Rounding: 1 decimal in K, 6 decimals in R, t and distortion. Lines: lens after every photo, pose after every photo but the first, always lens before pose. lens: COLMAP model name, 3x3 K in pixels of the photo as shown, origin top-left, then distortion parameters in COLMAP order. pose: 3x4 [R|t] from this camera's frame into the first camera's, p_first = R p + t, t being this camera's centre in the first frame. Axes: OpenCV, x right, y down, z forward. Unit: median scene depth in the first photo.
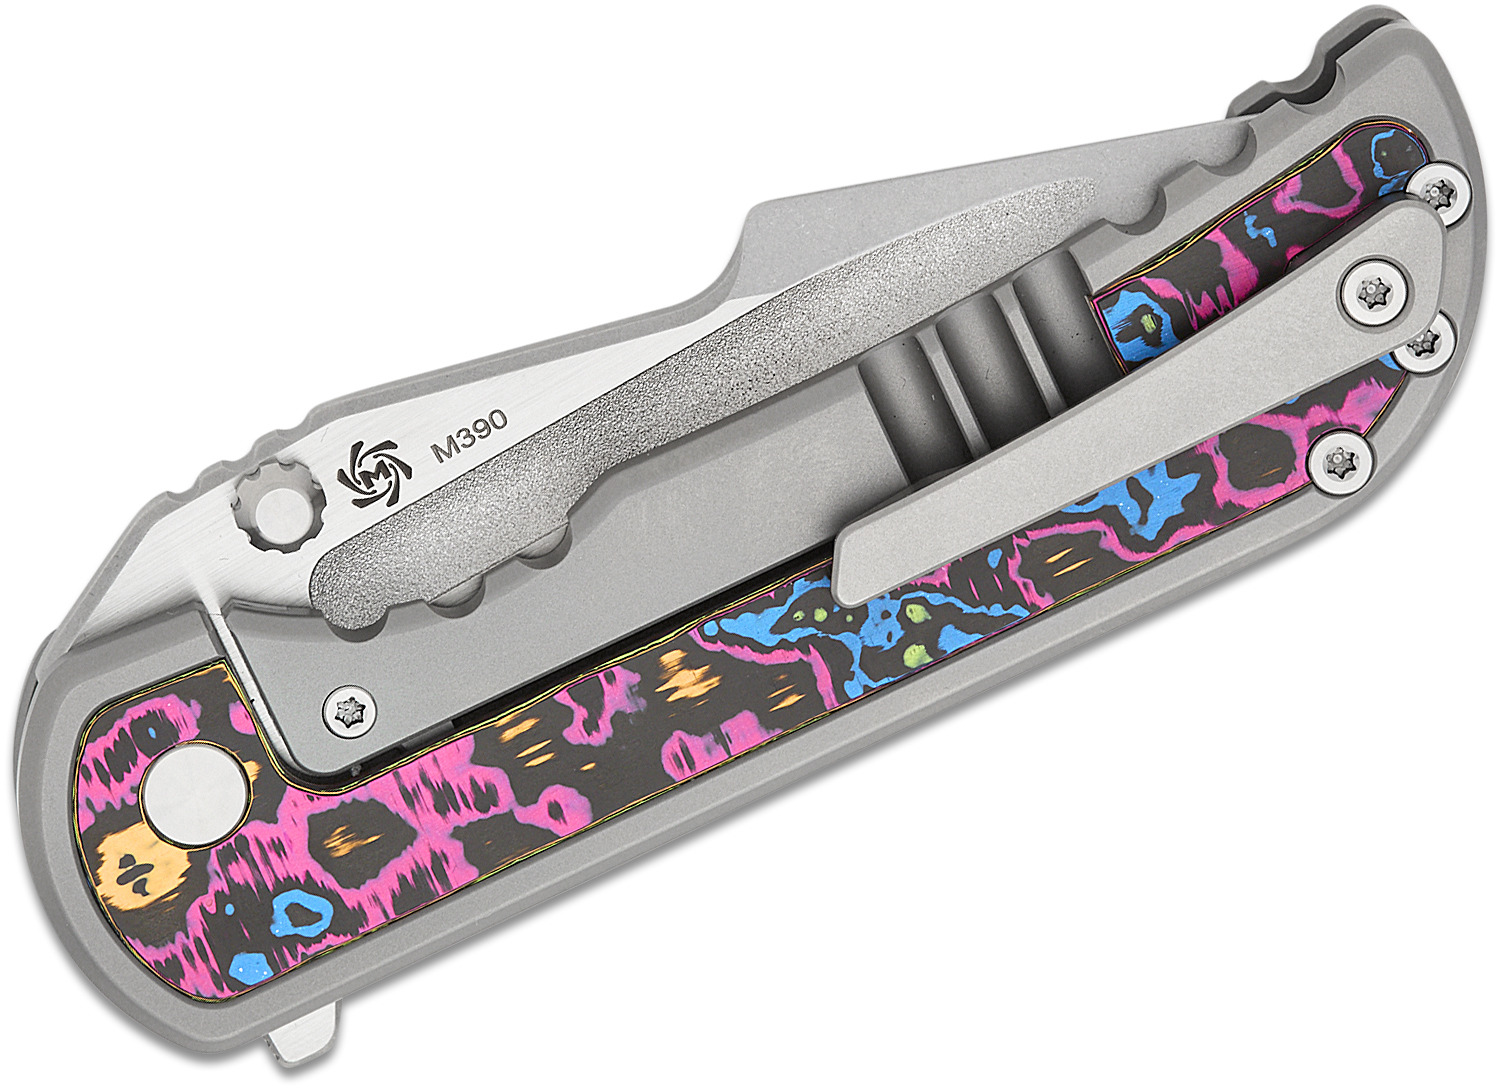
lens RADIAL K [[4524.3, 0, 749.5], [0, 4524.3, 543.5], [0, 0, 1]] dist [0.011413, 0.000000]
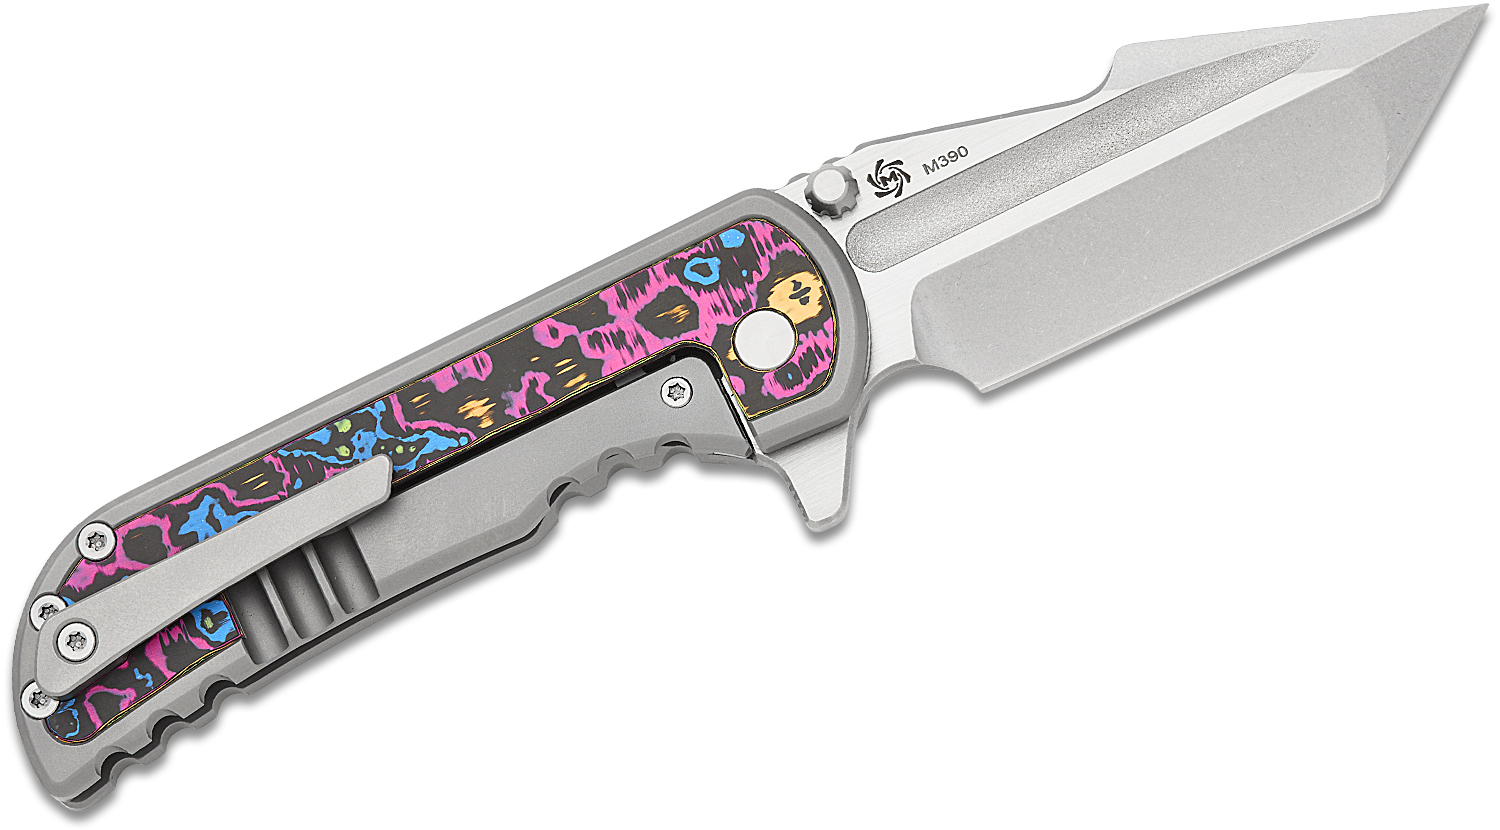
lens RADIAL K [[4488.2, 0, 749.8], [0, 4488.2, 415.2], [0, 0, 1]] dist [-0.004840, 0.000000]
pose [[-0.993258, 0.002786, -0.115895, 0.080394], [-0.002137, -0.999981, -0.005721, 0.038044], [-0.115909, -0.005435, 0.993245, -0.689704]]
